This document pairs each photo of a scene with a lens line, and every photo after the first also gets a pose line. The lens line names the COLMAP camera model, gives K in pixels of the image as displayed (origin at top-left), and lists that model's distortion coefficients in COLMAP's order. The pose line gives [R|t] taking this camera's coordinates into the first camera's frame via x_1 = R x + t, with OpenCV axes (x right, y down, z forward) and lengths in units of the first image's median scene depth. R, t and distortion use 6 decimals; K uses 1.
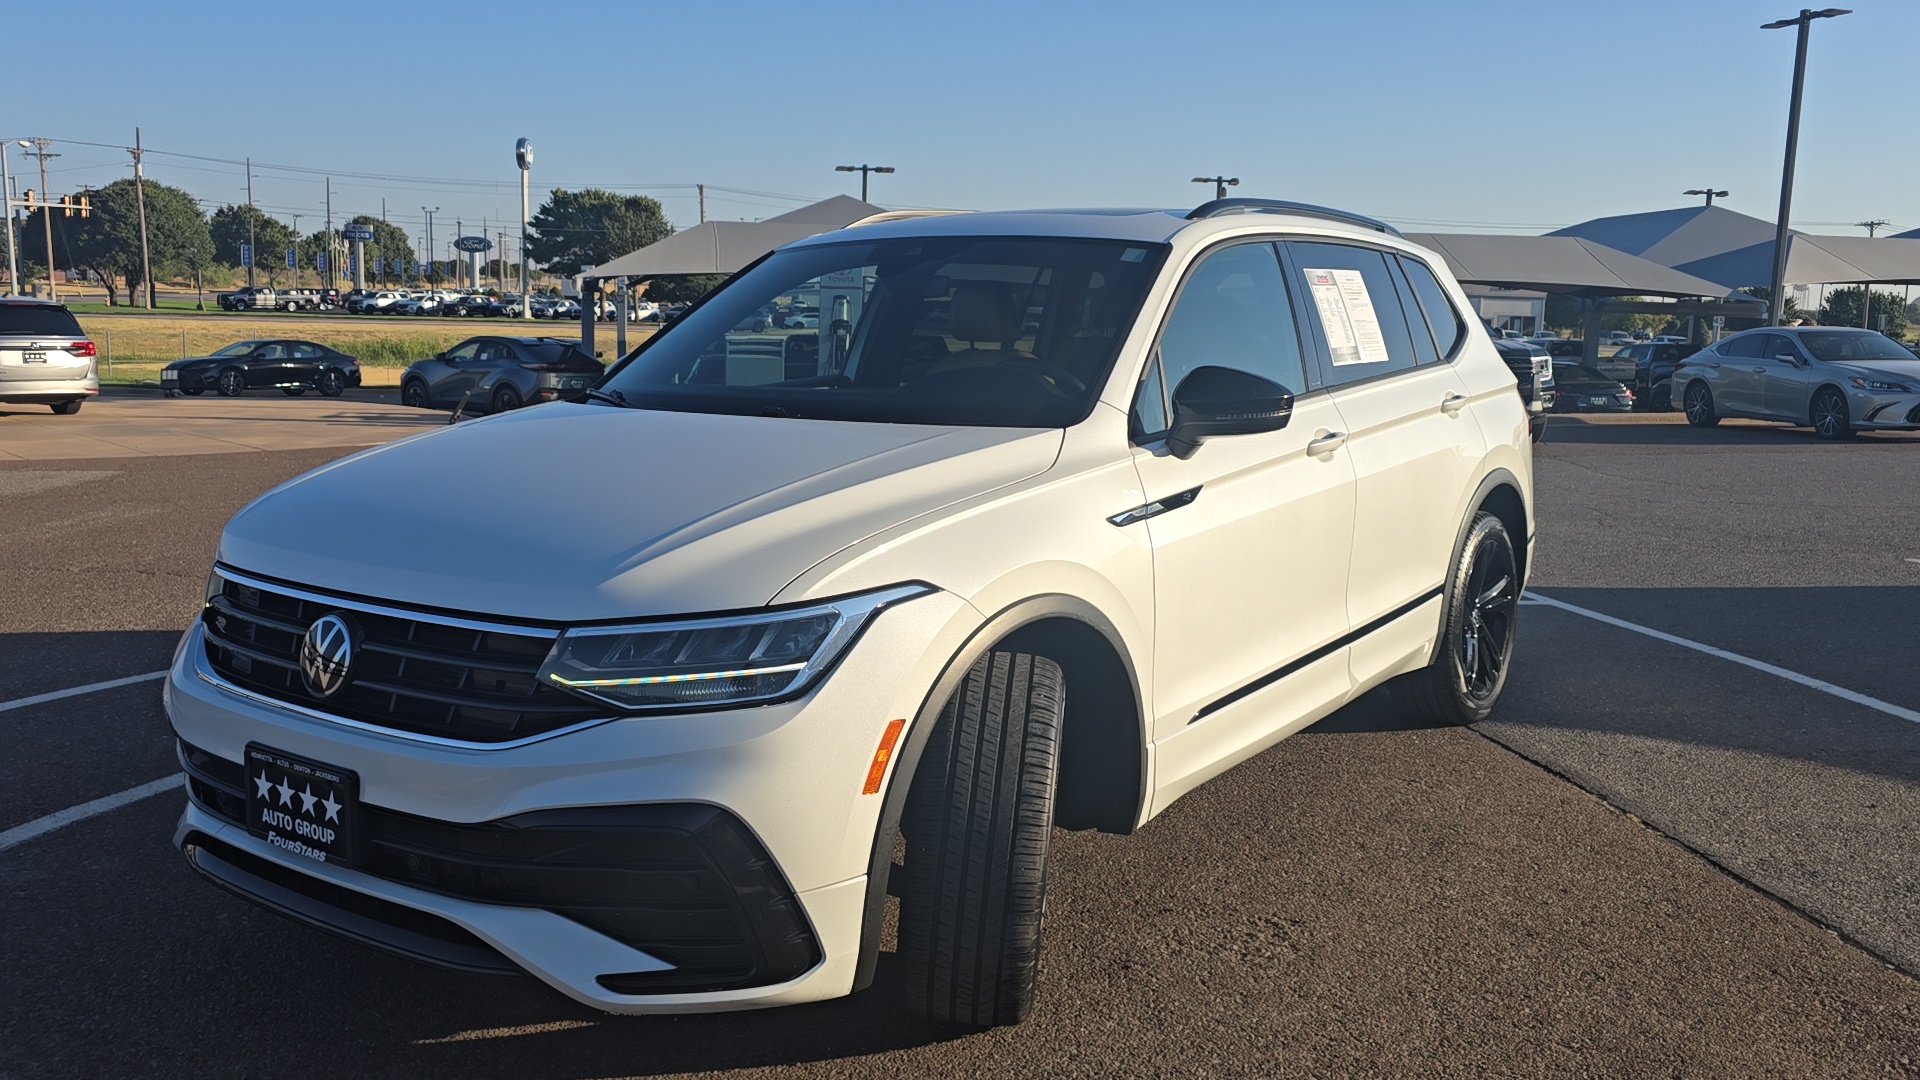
lens RADIAL K [[1637.0, 0, 964.1], [0, 1637.0, 539.0], [0, 0, 1]] dist [-0.000403, 0.037347]
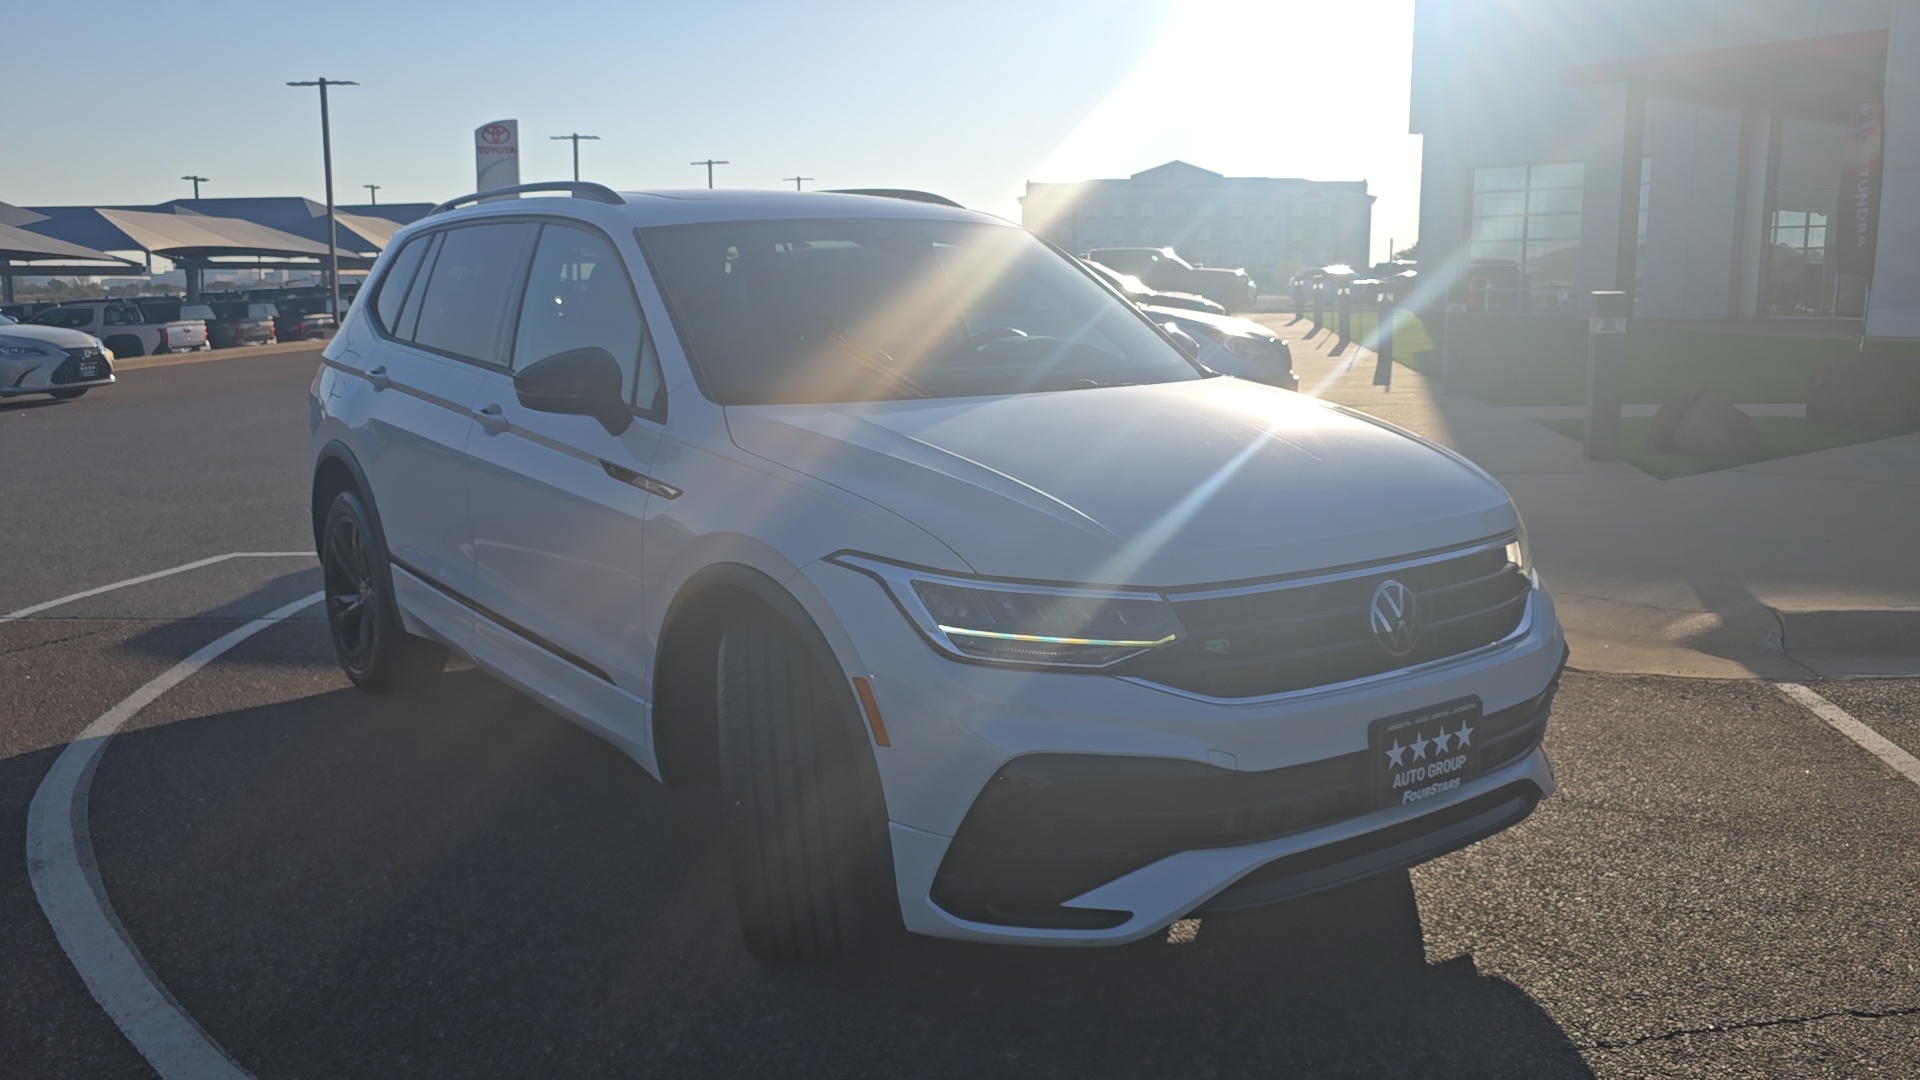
lens RADIAL K [[1637.0, 0, 966.2], [0, 1637.0, 532.5], [0, 0, 1]] dist [-0.000403, 0.037347]
pose [[0.299220, -0.167319, 0.939400, -1.061087], [0.149865, 0.980528, 0.126910, -0.115910], [-0.942342, 0.102809, 0.318469, 0.662977]]
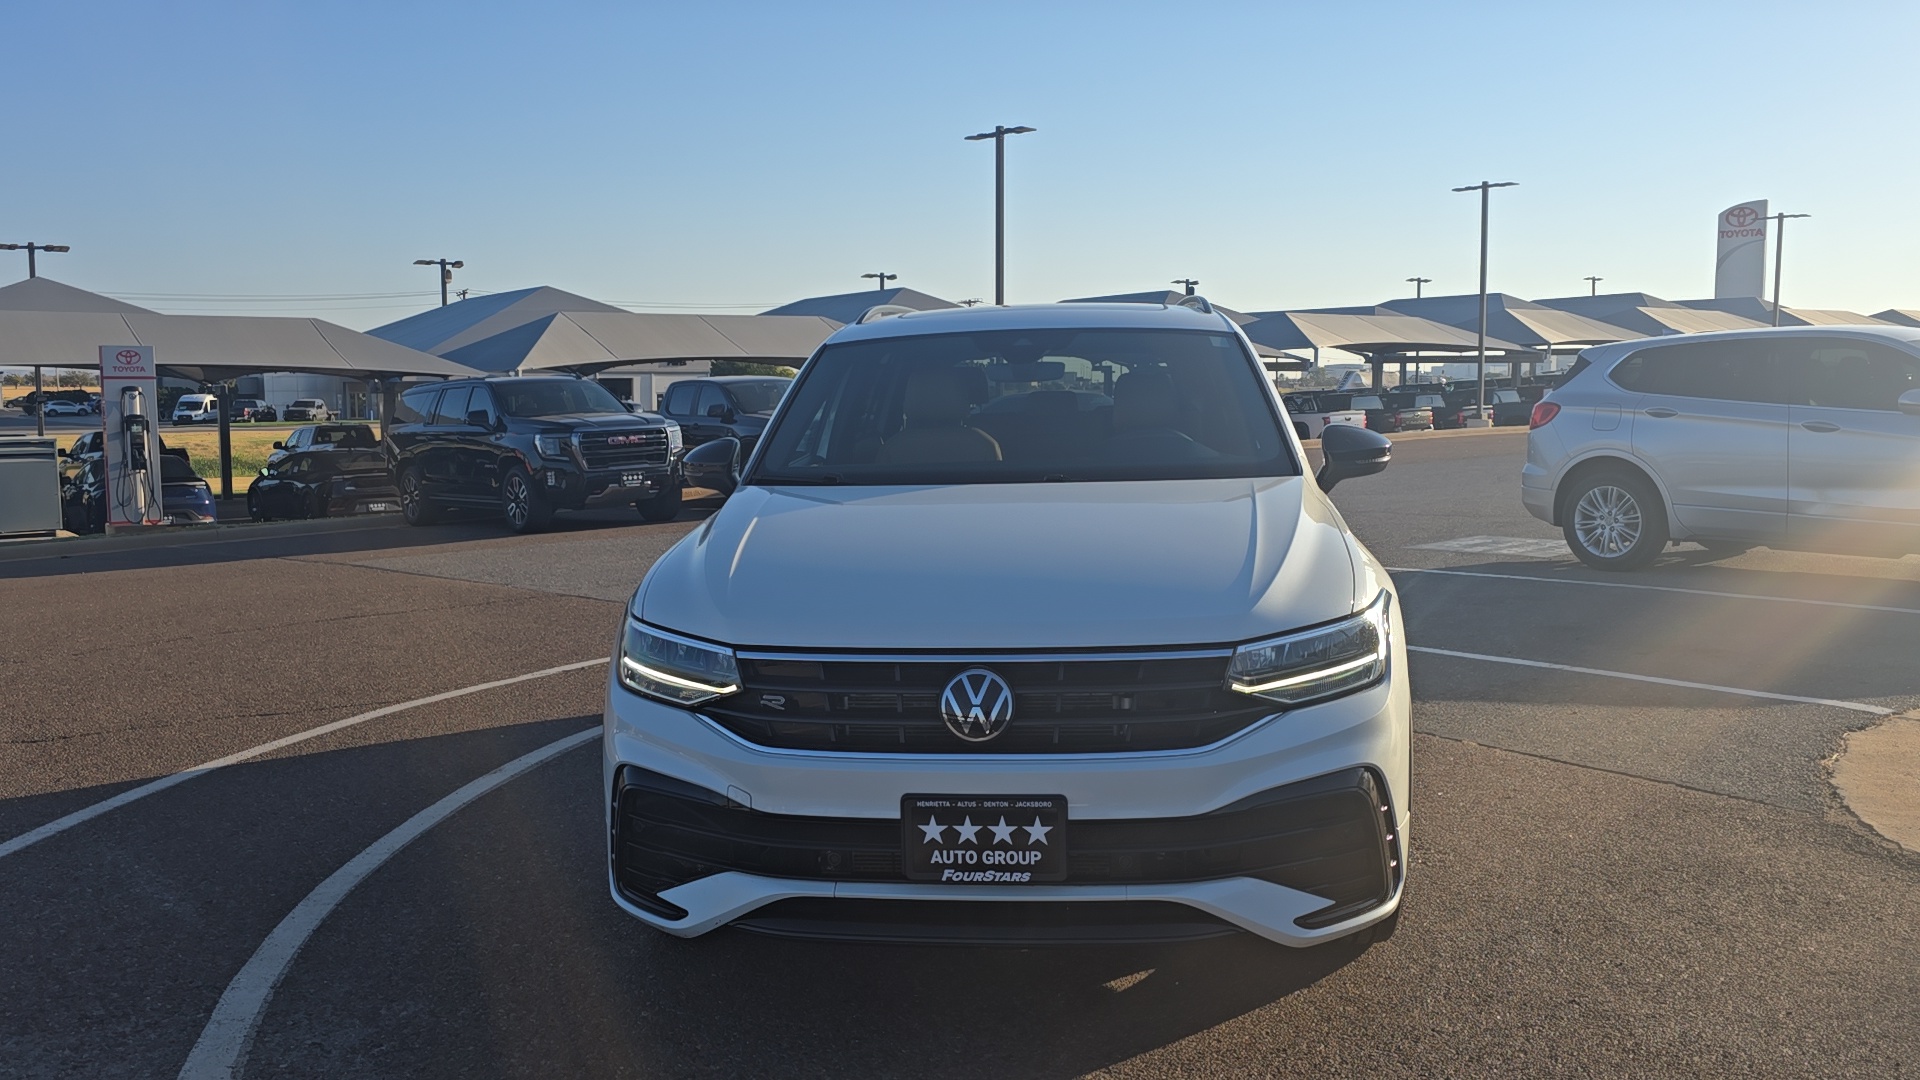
lens RADIAL K [[1637.0, 0, 950.6], [0, 1637.0, 538.7], [0, 0, 1]] dist [-0.000403, 0.037347]
pose [[0.867955, -0.077922, 0.490491, -0.686266], [0.101157, 0.994649, -0.020989, -0.015276], [-0.486231, 0.067834, 0.871193, 0.013366]]
